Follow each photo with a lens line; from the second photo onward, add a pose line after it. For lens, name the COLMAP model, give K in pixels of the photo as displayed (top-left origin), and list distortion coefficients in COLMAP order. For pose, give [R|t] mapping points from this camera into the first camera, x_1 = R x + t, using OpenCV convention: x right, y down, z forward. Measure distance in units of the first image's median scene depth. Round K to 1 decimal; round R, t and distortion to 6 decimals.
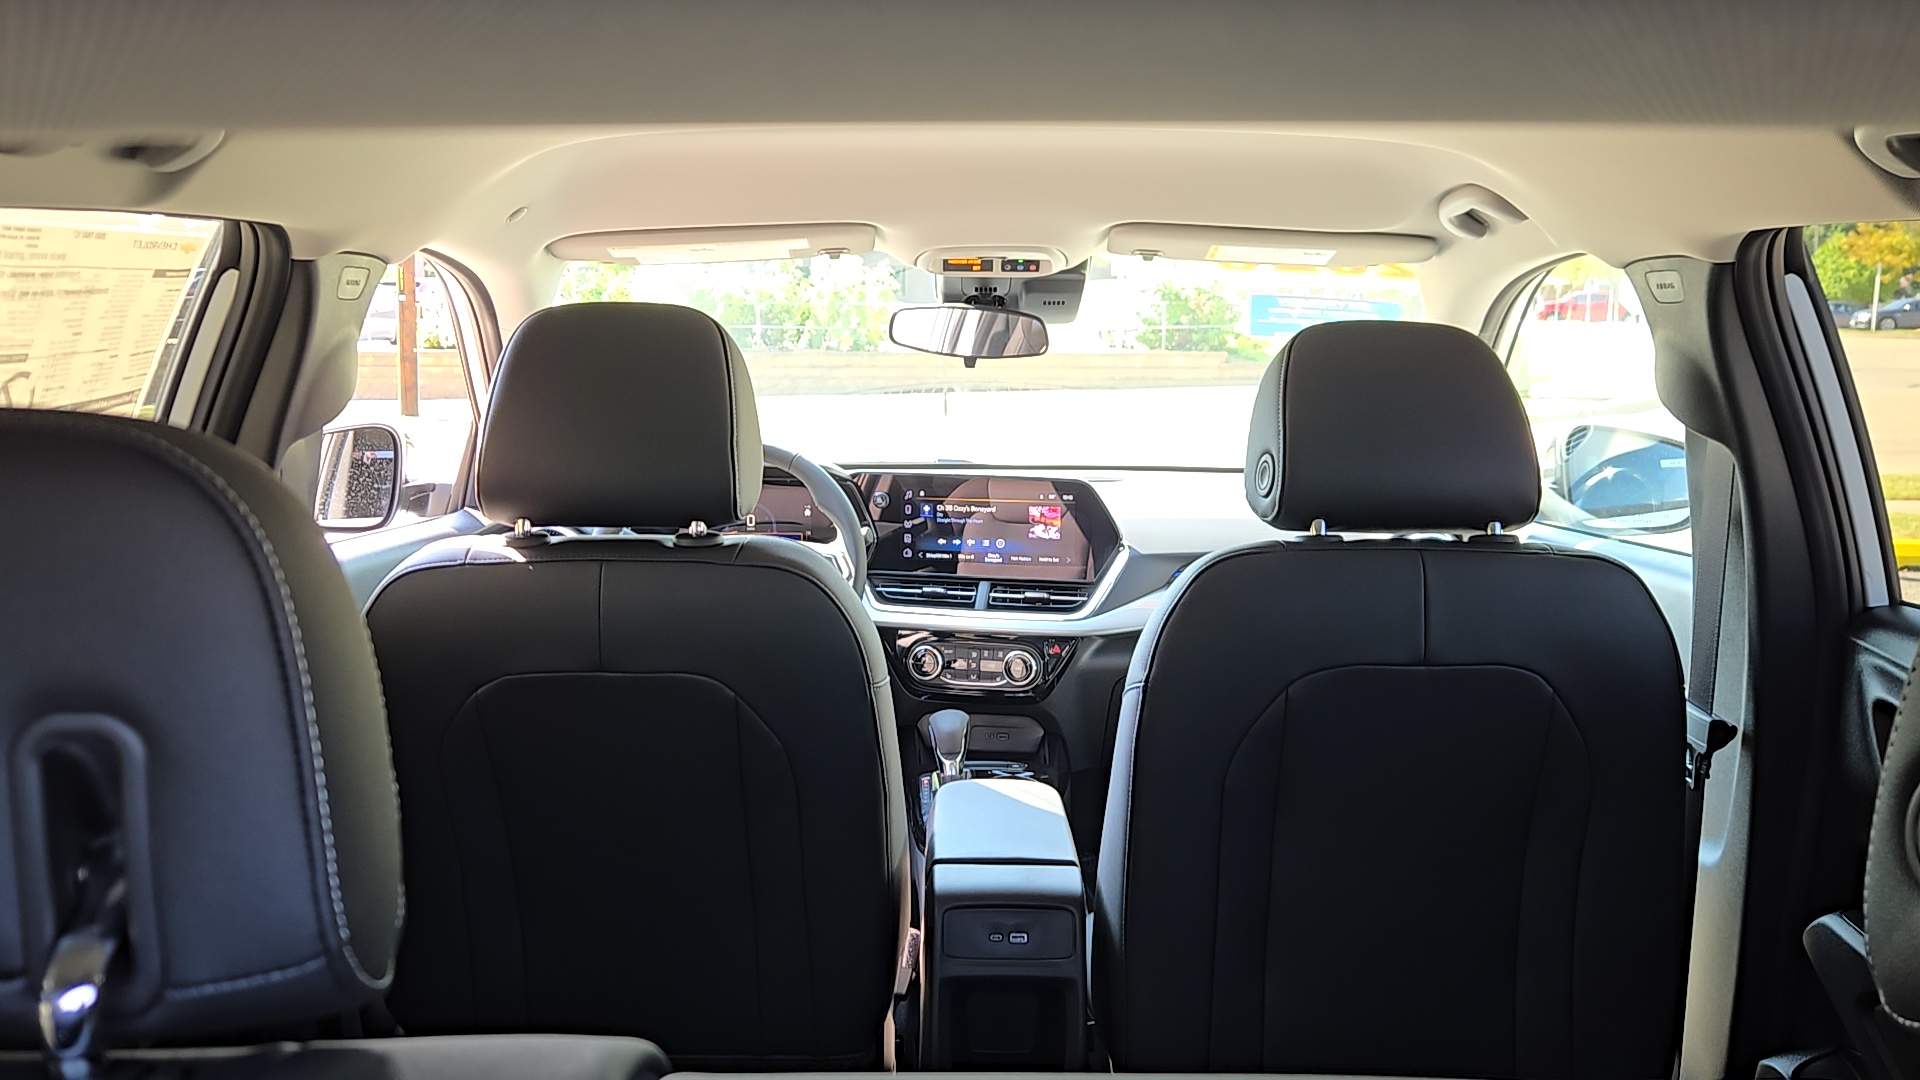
lens RADIAL K [[1604.3, 0, 944.1], [0, 1604.3, 556.0], [0, 0, 1]] dist [0.005866, -0.000721]
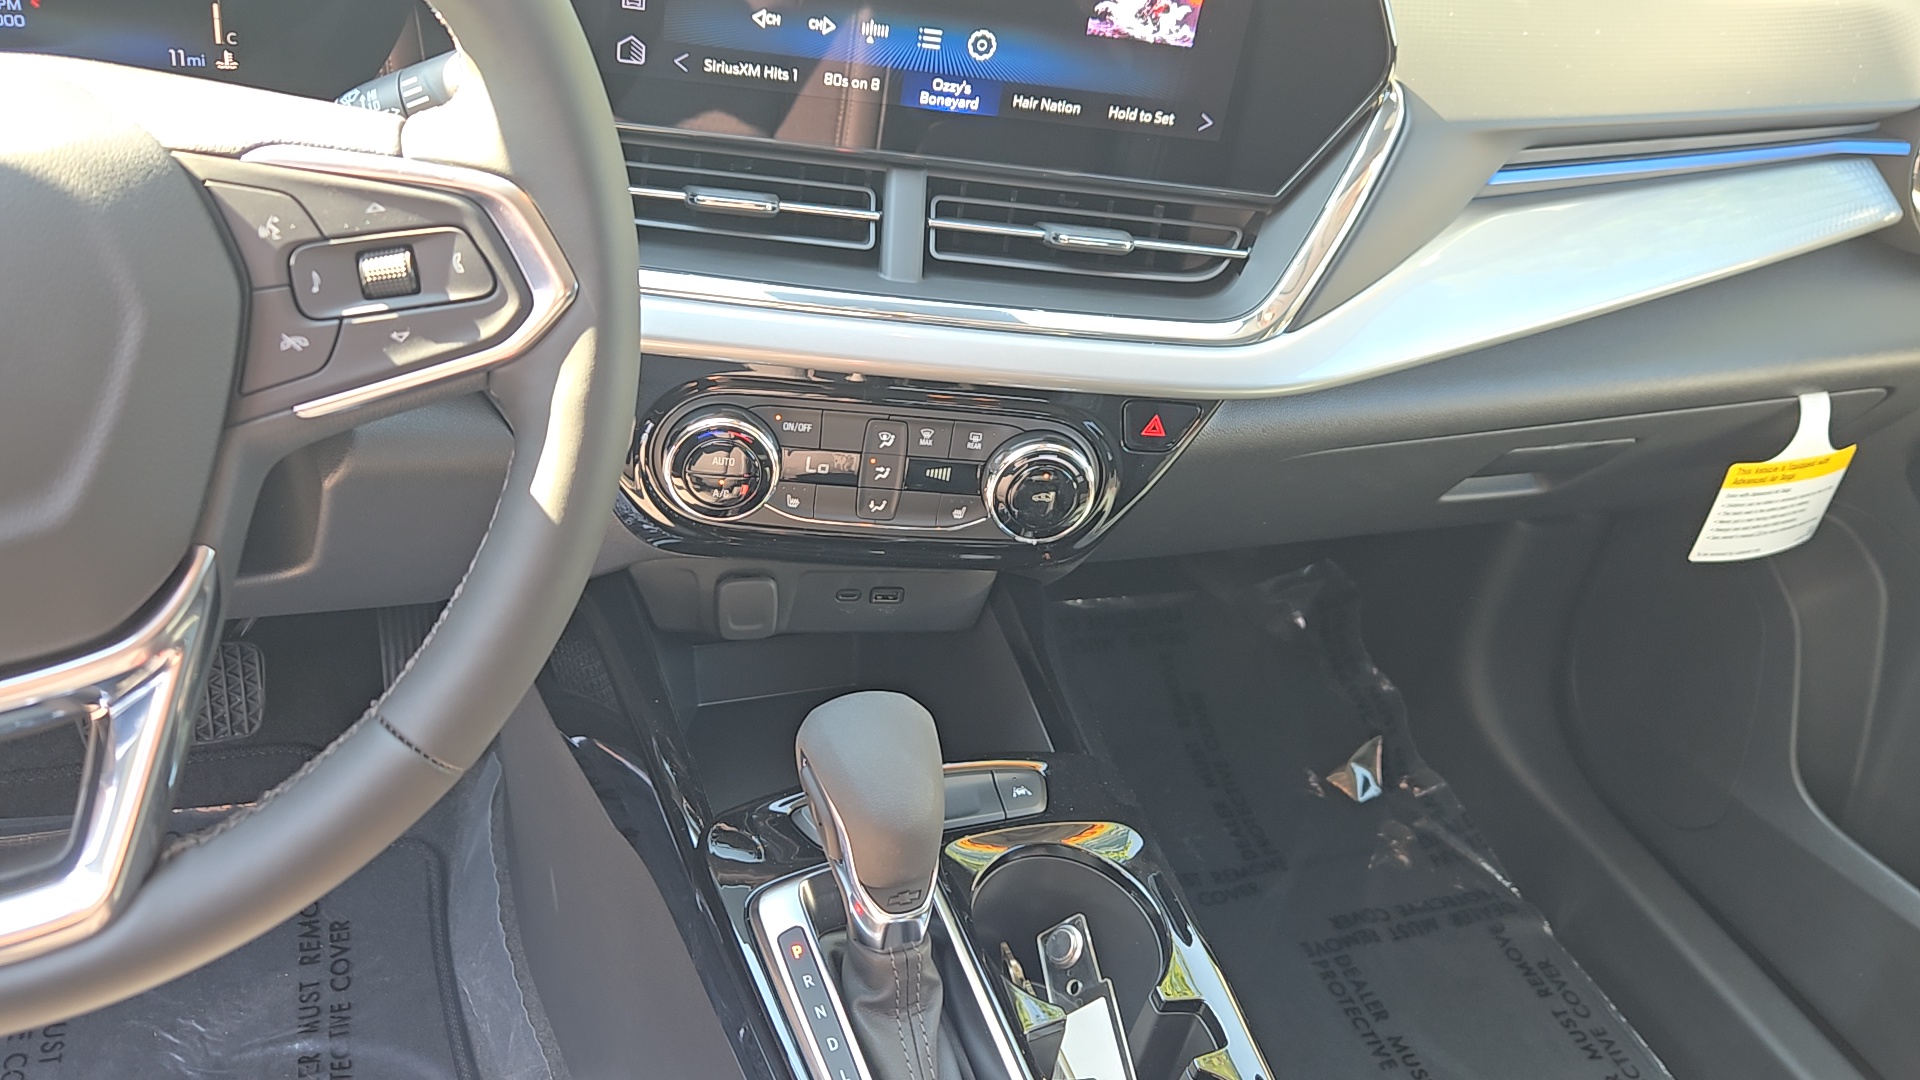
lens RADIAL K [[1604.3, 0, 960.5], [0, 1604.3, 529.4], [0, 0, 1]] dist [0.005866, -0.000721]
pose [[0.912762, -0.080918, 0.400397, -0.089057], [-0.097672, 0.908521, 0.406264, -0.045206], [-0.396642, -0.409930, 0.821360, 0.738601]]
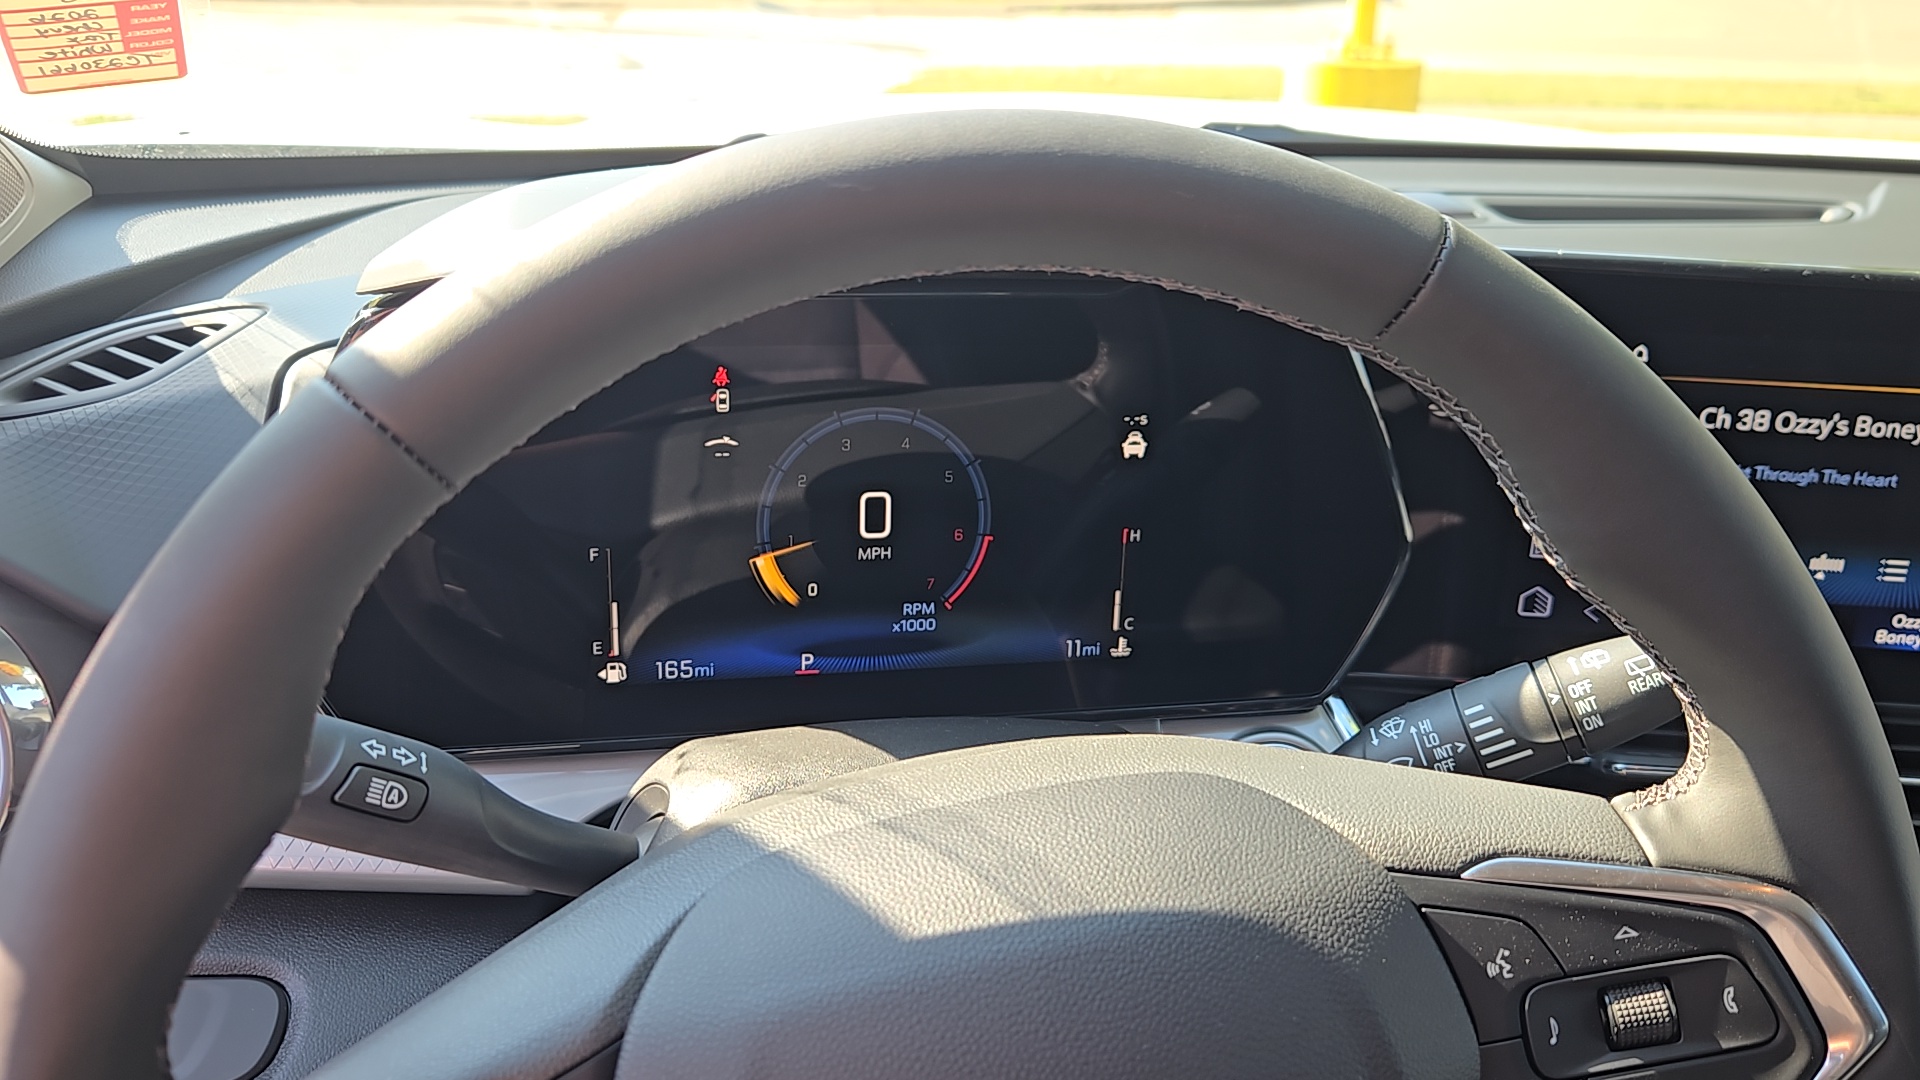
lens RADIAL K [[1604.3, 0, 965.6], [0, 1604.3, 552.2], [0, 0, 1]] dist [0.005866, -0.000721]
pose [[0.974973, -0.037377, 0.219160, -0.159438], [-0.010281, 0.977133, 0.212382, -0.059964], [-0.222086, -0.209320, 0.952294, 0.813372]]
